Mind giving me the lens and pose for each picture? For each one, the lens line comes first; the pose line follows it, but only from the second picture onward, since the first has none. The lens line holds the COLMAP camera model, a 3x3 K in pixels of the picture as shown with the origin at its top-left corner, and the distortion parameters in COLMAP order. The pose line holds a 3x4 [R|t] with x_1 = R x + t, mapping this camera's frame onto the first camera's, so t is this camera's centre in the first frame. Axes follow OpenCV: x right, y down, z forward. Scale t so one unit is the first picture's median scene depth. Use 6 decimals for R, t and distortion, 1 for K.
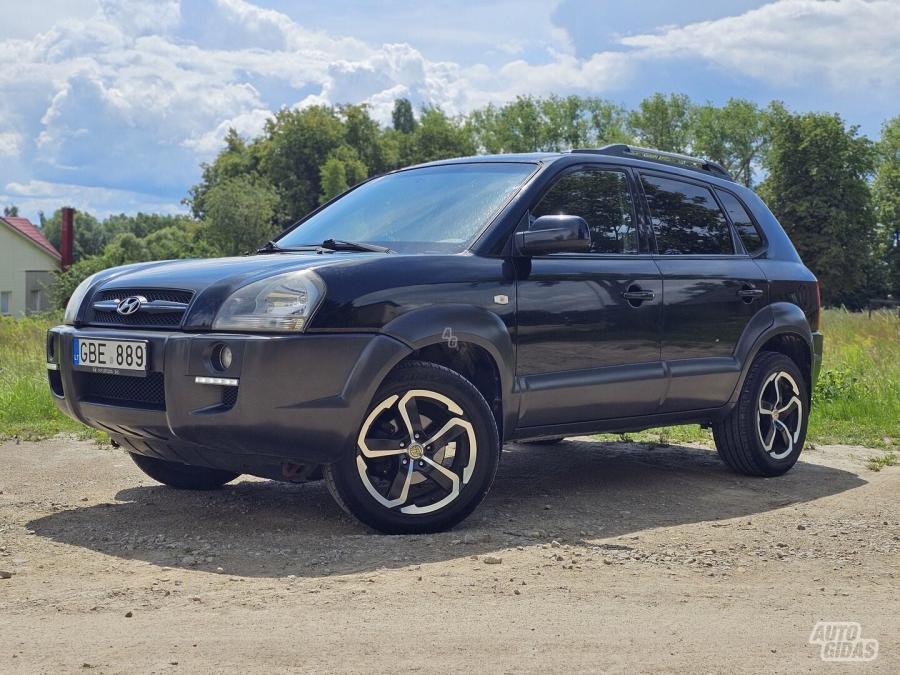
lens RADIAL K [[1214.5, 0, 452.3], [0, 1214.5, 331.2], [0, 0, 1]] dist [0.068765, 0.000000]
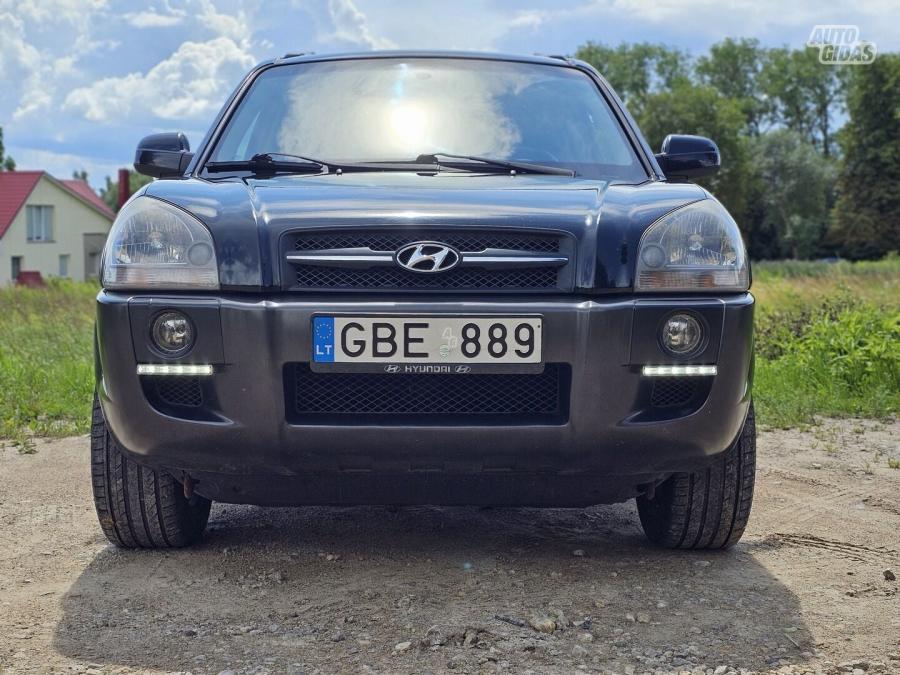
lens RADIAL K [[1214.5, 0, 433.8], [0, 1214.5, 322.4], [0, 0, 1]] dist [0.068765, 0.000000]
pose [[0.997415, -0.009839, -0.071178, 0.026921], [0.011897, 0.999522, 0.028549, -0.010758], [0.070863, -0.029322, 0.997055, 0.152335]]
